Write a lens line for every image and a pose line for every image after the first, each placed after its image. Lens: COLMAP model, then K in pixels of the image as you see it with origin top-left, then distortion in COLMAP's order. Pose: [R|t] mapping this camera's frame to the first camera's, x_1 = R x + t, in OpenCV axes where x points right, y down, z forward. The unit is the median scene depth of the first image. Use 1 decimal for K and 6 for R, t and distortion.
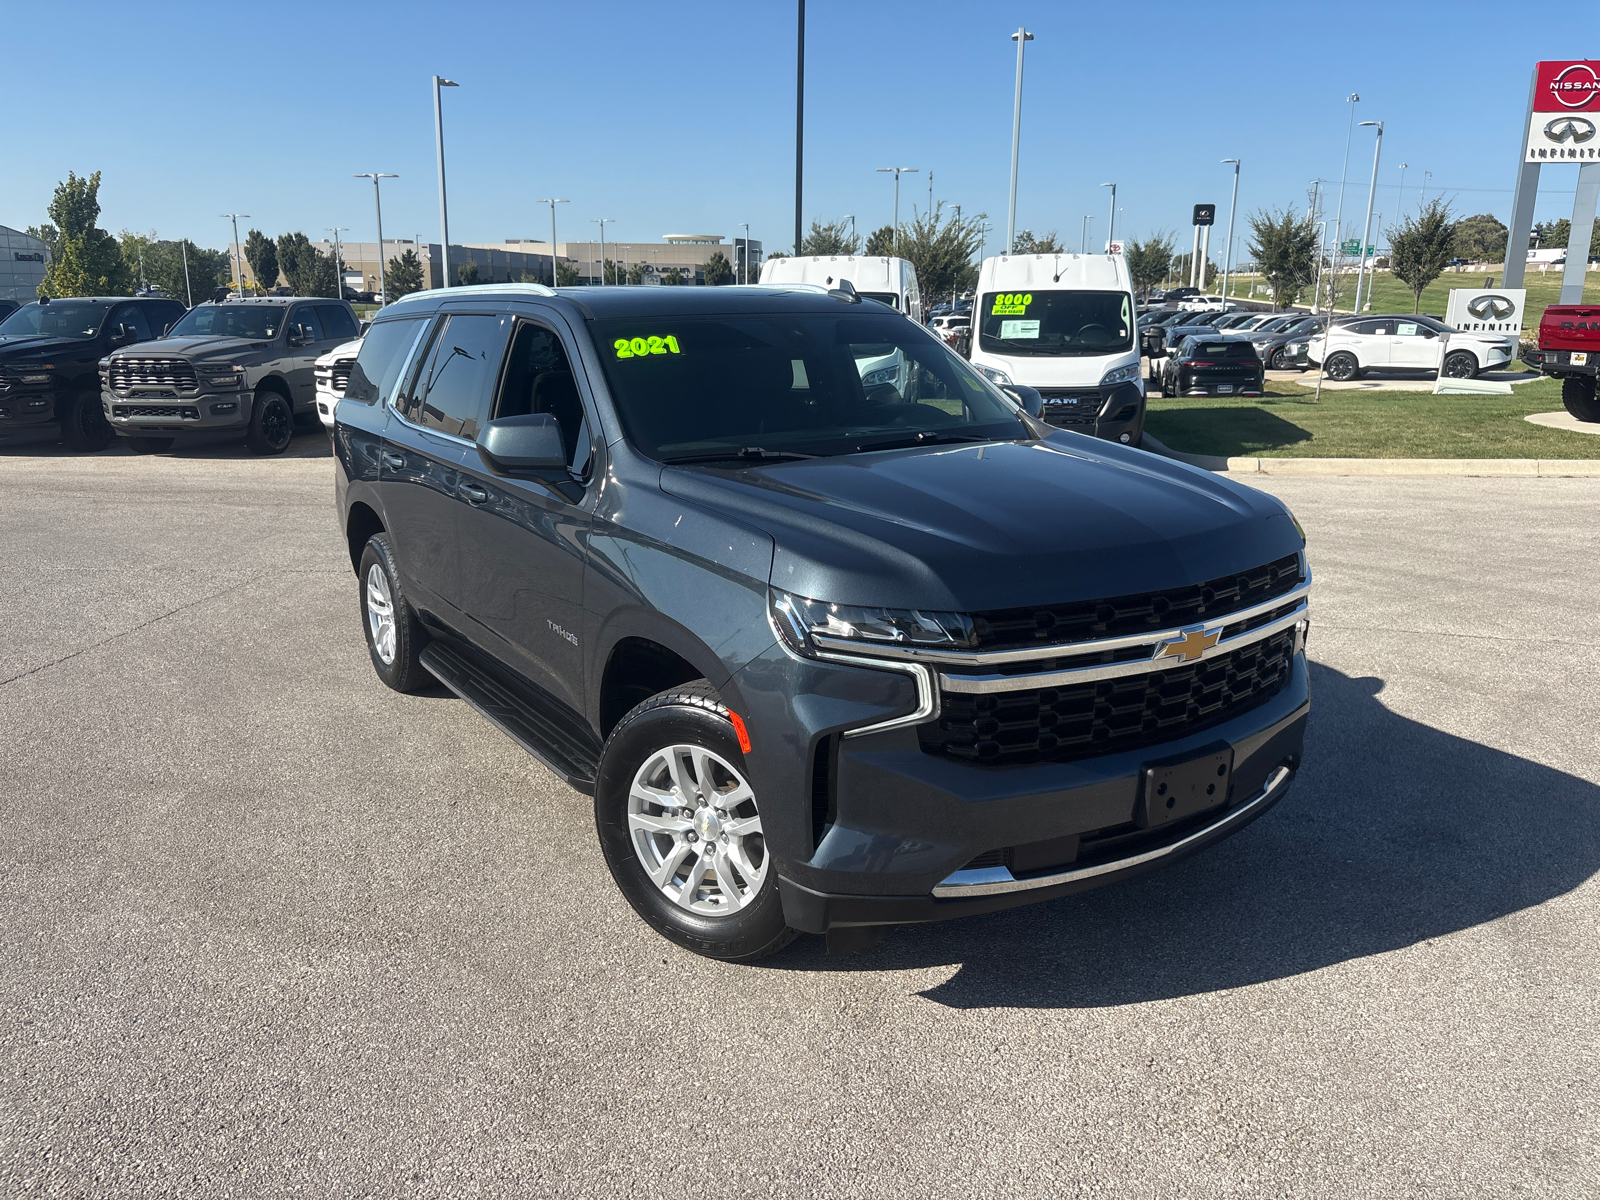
lens RADIAL K [[1228.7, 0, 792.4], [0, 1228.7, 612.7], [0, 0, 1]] dist [-0.007764, -0.004602]
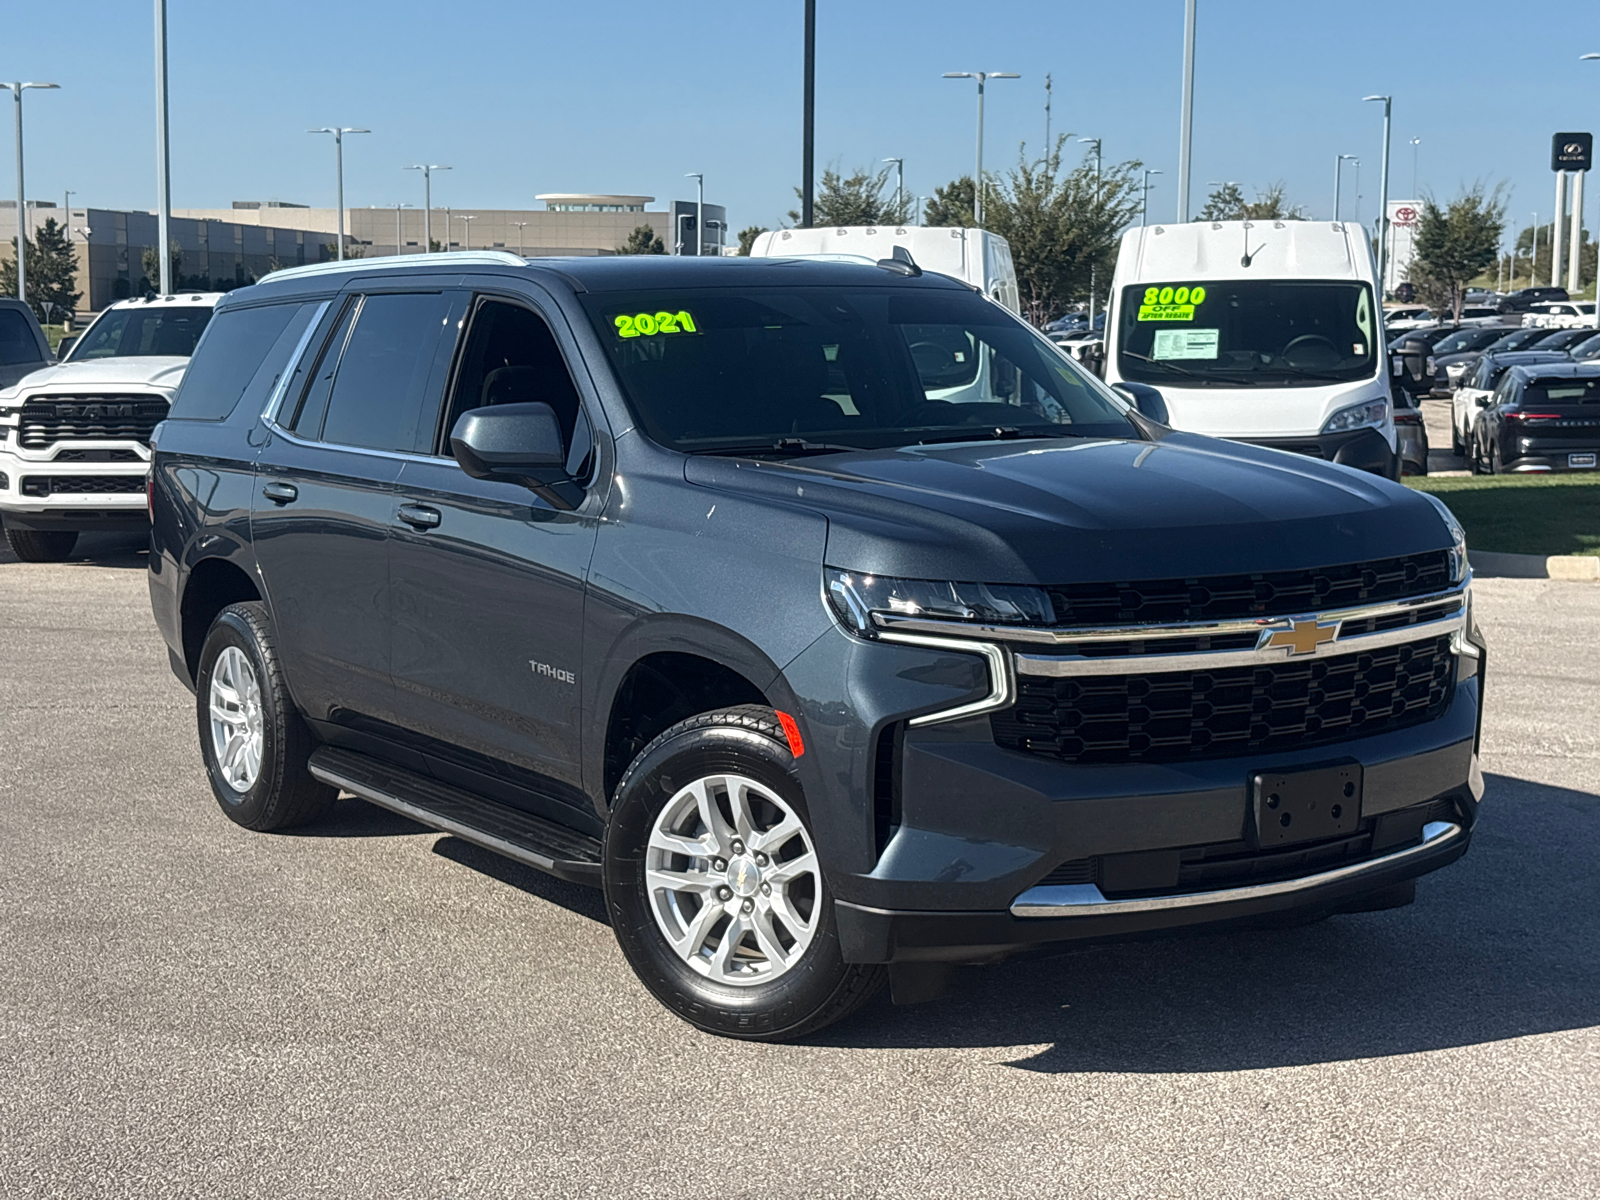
lens RADIAL K [[2369.8, 0, 800.0], [0, 2369.8, 600.0], [0, 0, 1]] dist [0.072177, -0.104902]
pose [[0.999981, -0.003240, 0.005209, -0.035282], [0.003883, 0.991694, -0.128563, 0.174259], [-0.004749, 0.128580, 0.991688, -0.553750]]
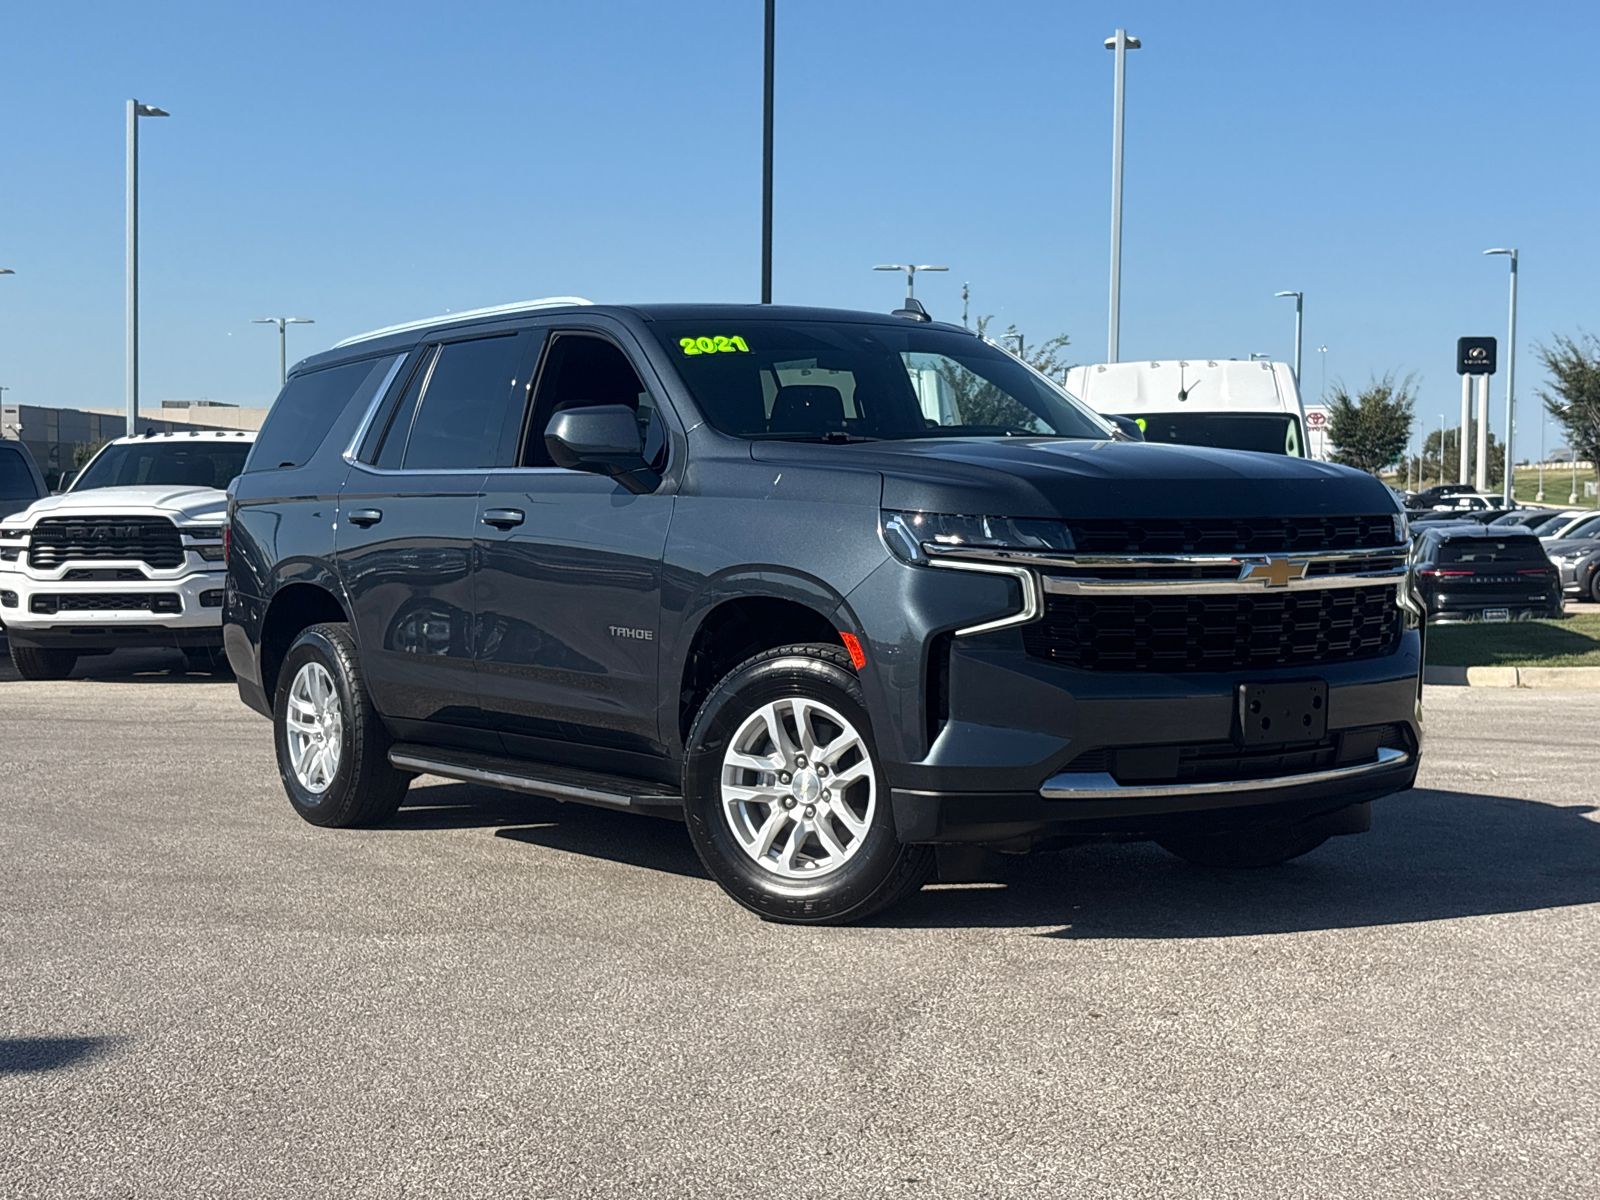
lens RADIAL K [[2335.1, 0, 800.0], [0, 2335.1, 600.0], [0, 0, 1]] dist [0.057220, 0.150802]
pose [[0.999405, -0.003557, 0.034296, -0.124046], [0.010502, 0.978808, -0.204512, 0.366824], [-0.032841, 0.204751, 0.978263, -0.765068]]
